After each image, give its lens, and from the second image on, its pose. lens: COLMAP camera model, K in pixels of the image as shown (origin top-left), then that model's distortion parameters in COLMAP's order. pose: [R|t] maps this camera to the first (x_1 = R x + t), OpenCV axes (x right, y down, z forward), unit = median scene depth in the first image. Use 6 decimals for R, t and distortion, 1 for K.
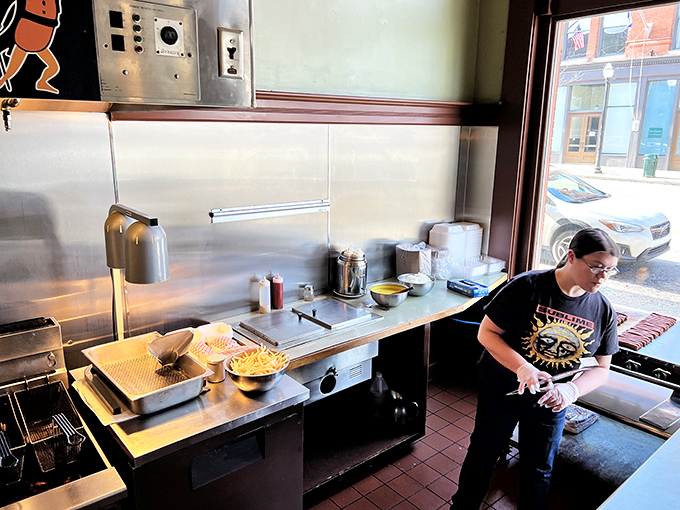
lens RADIAL K [[510.5, 0, 340.0], [0, 510.5, 255.0], [0, 0, 1]] dist [0.008401, 0.000288]
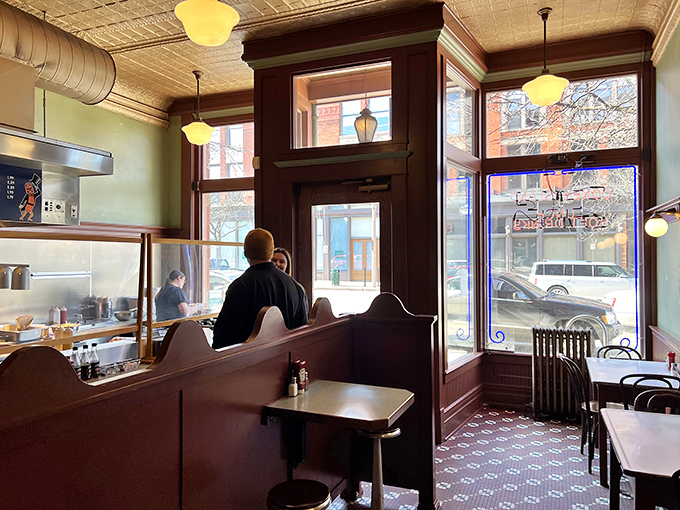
lens RADIAL K [[510.5, 0, 340.0], [0, 510.5, 255.0], [0, 0, 1]] dist [0.008401, 0.000288]
pose [[0.881118, -0.003838, 0.472880, -0.118358], [0.117034, 0.970630, -0.210191, 0.395308], [-0.458185, 0.240546, 0.855689, -1.284014]]
